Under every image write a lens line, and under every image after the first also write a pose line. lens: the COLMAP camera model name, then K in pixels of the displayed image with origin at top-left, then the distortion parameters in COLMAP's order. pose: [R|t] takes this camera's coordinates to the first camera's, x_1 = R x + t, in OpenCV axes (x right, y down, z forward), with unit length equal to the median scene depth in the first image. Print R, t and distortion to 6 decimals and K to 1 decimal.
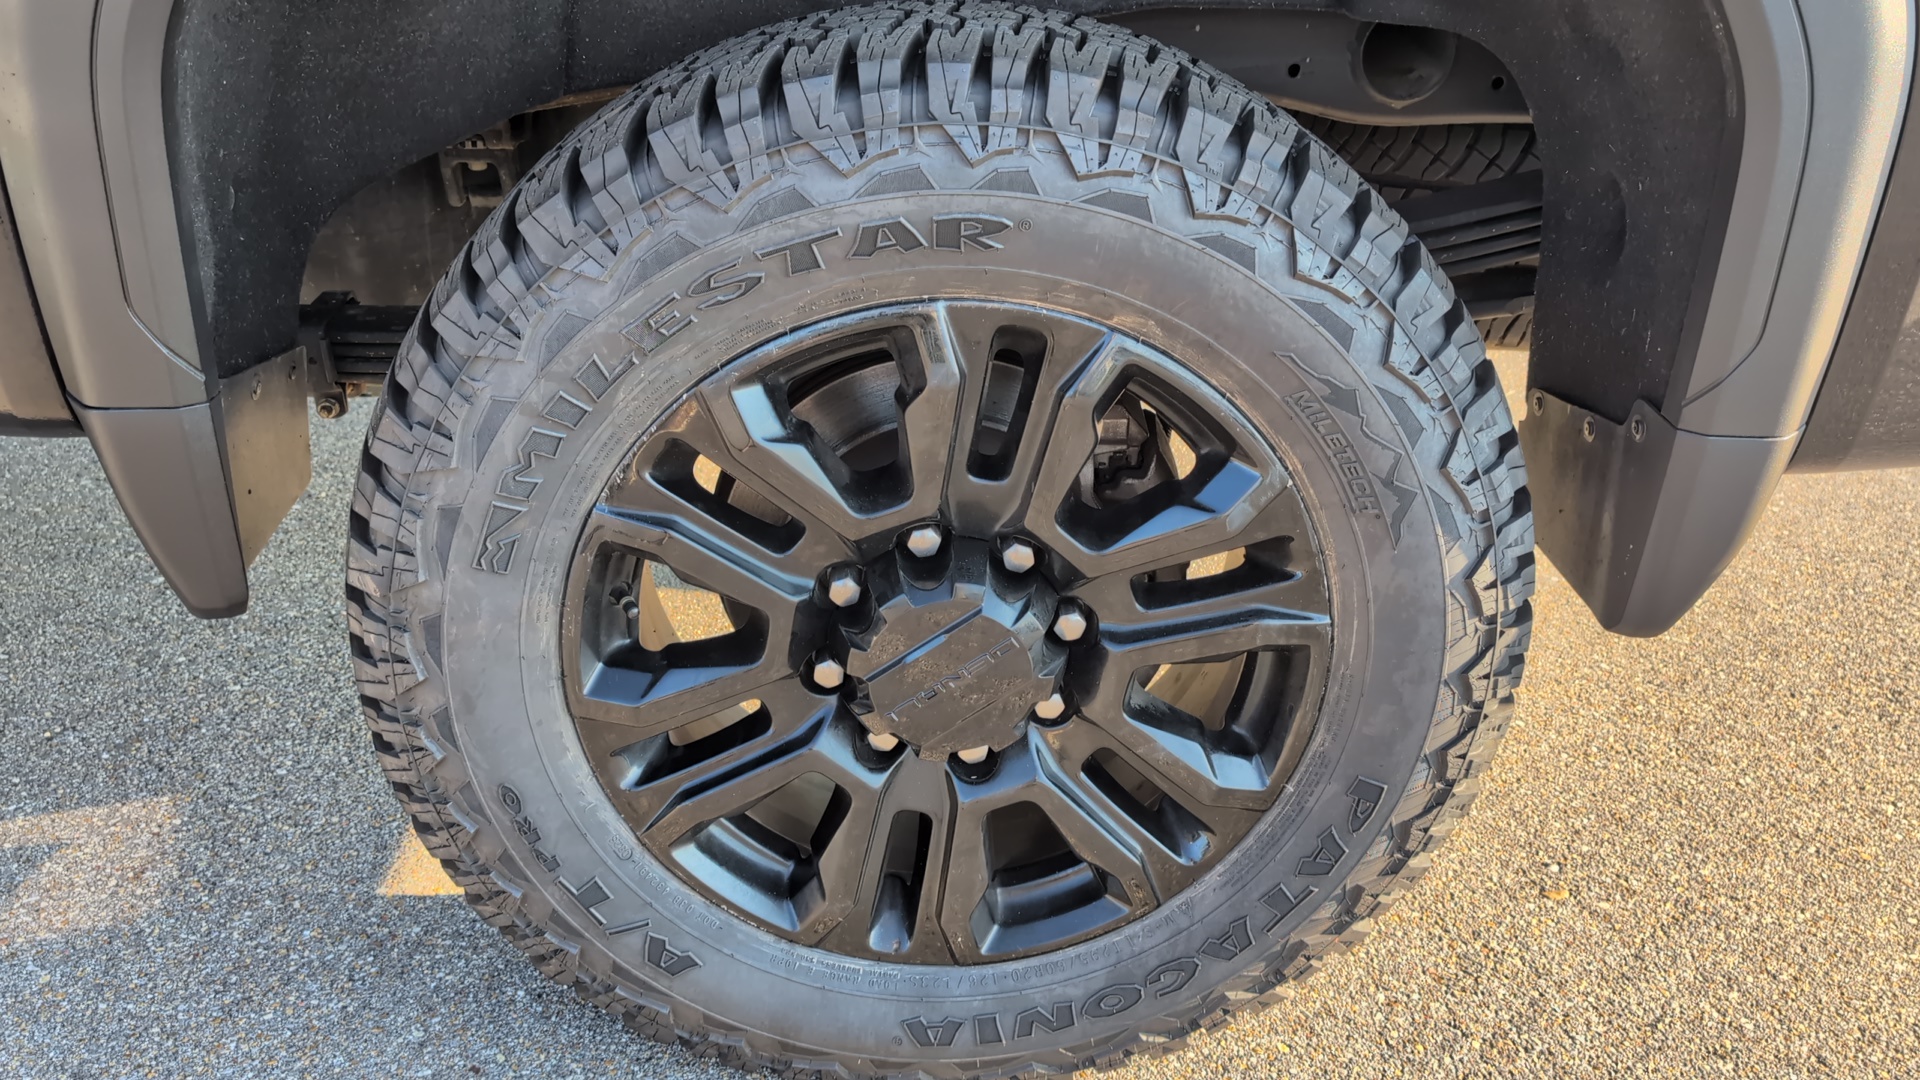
lens RADIAL K [[1604.3, 0, 963.7], [0, 1604.3, 540.4], [0, 0, 1]] dist [0.032232, -0.043596]
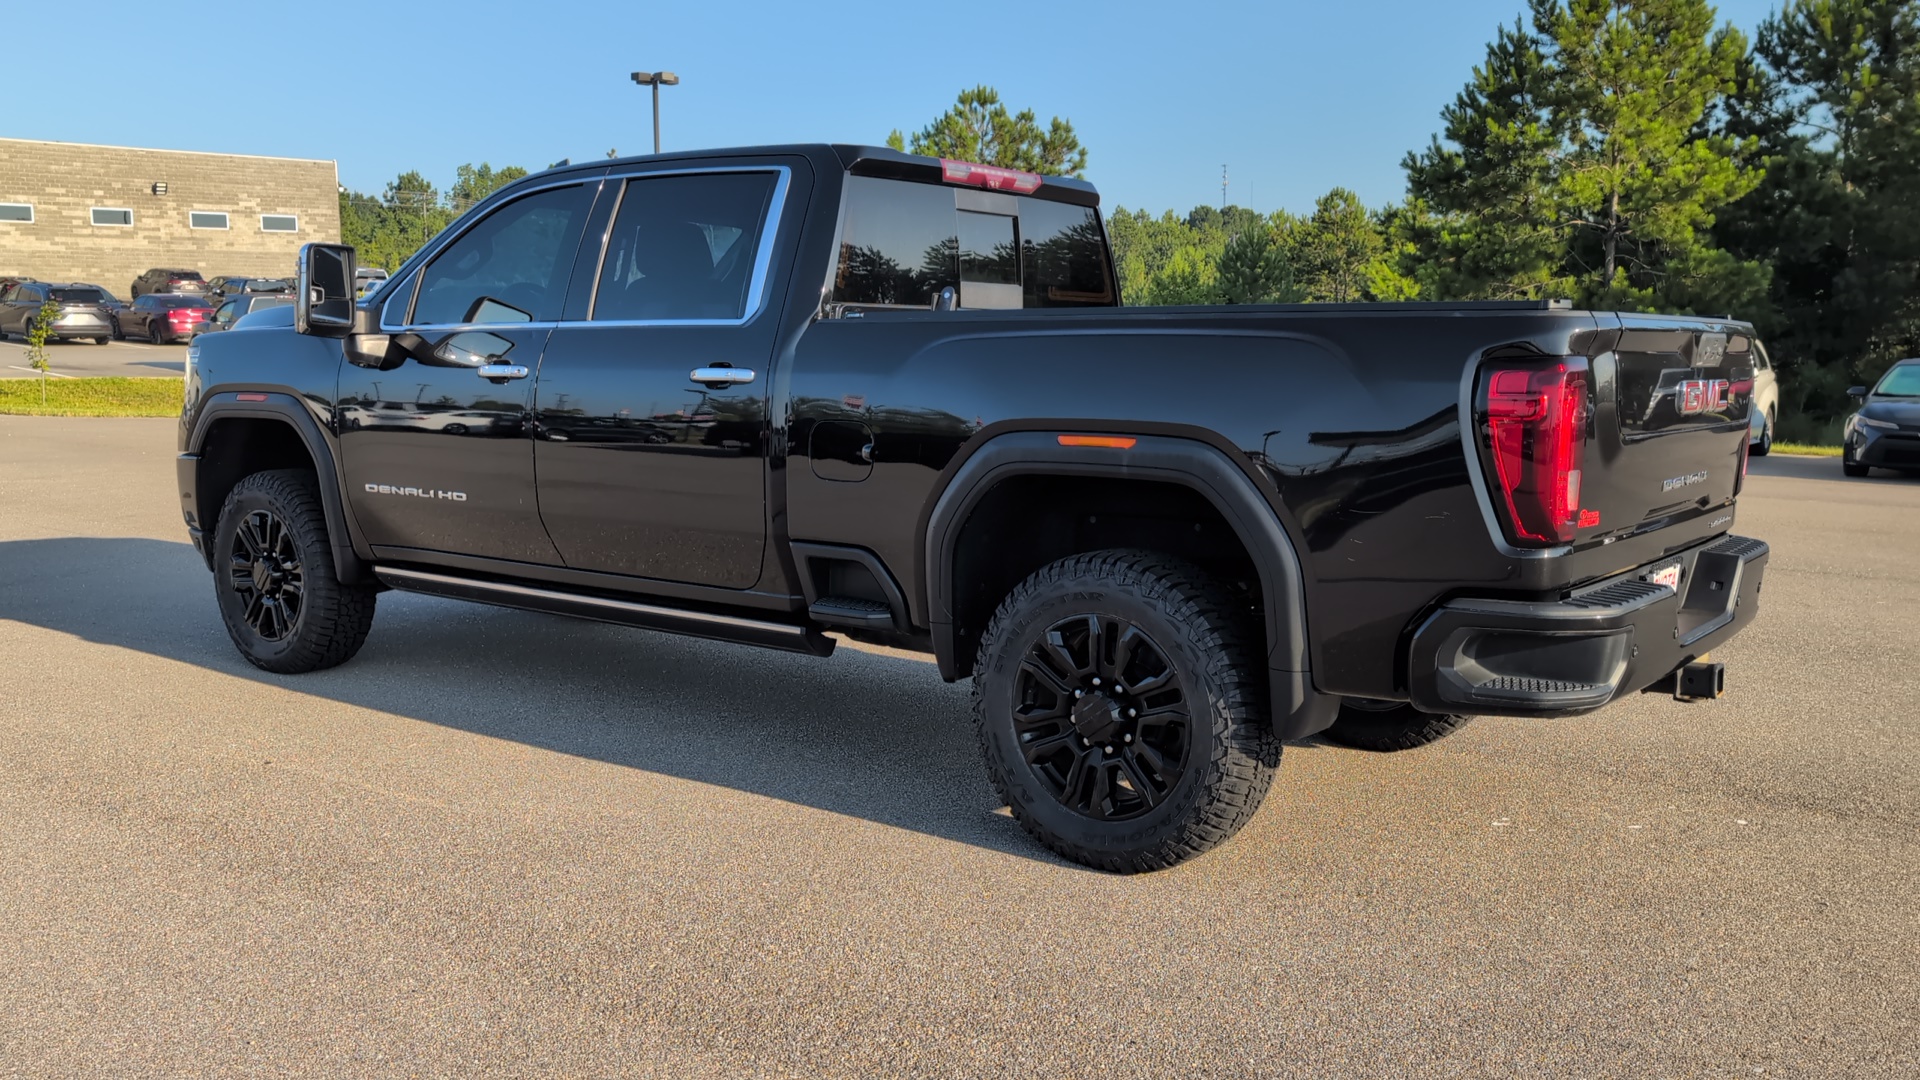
lens RADIAL K [[1604.3, 0, 949.0], [0, 1604.3, 543.5], [0, 0, 1]] dist [0.032232, -0.043596]
pose [[0.766385, 0.043574, -0.640902, 2.224186], [-0.264511, 0.930596, -0.253030, 0.784478], [0.585396, 0.363444, 0.724721, -2.155588]]
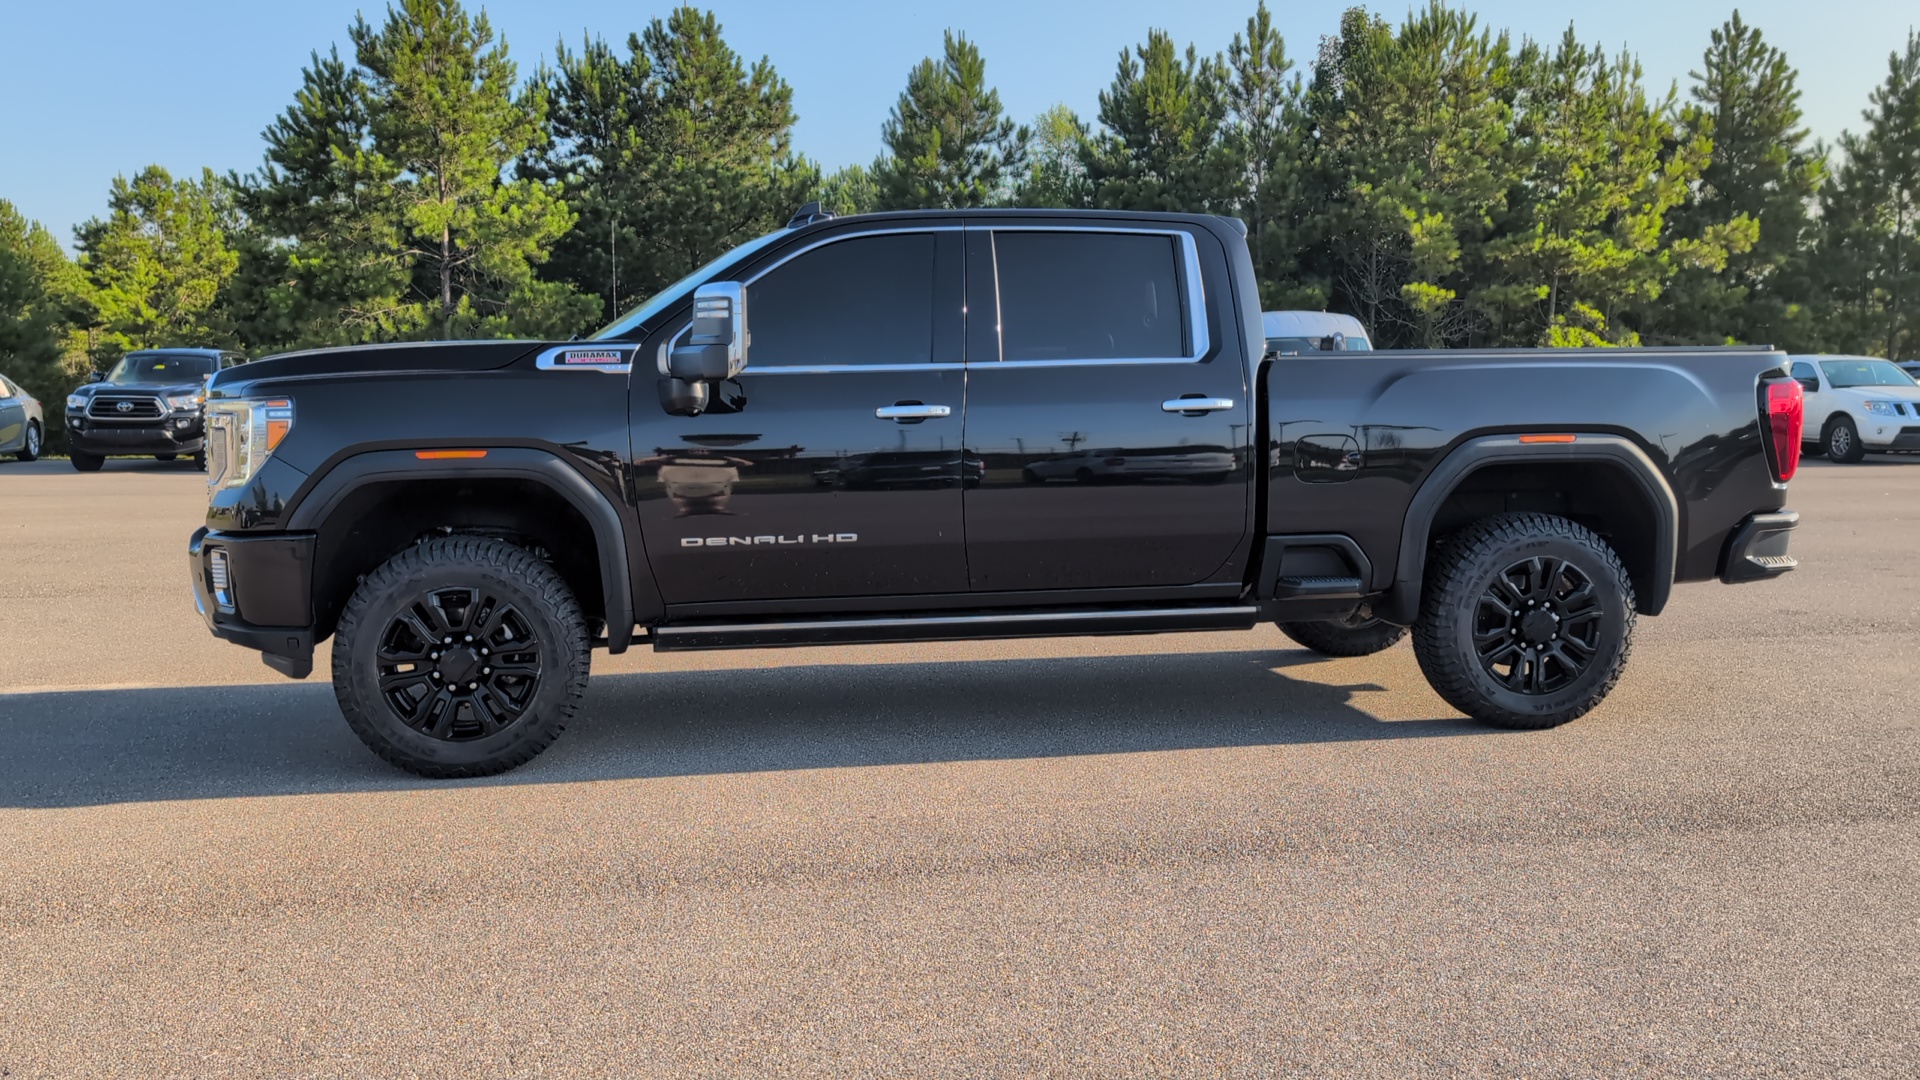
lens RADIAL K [[1604.3, 0, 958.2], [0, 1604.3, 535.7], [0, 0, 1]] dist [0.032232, -0.043596]
pose [[0.991714, -0.060113, 0.113531, -2.766302], [0.095878, 0.934546, -0.342683, 1.594521], [-0.085500, 0.350729, 0.932566, -4.353699]]
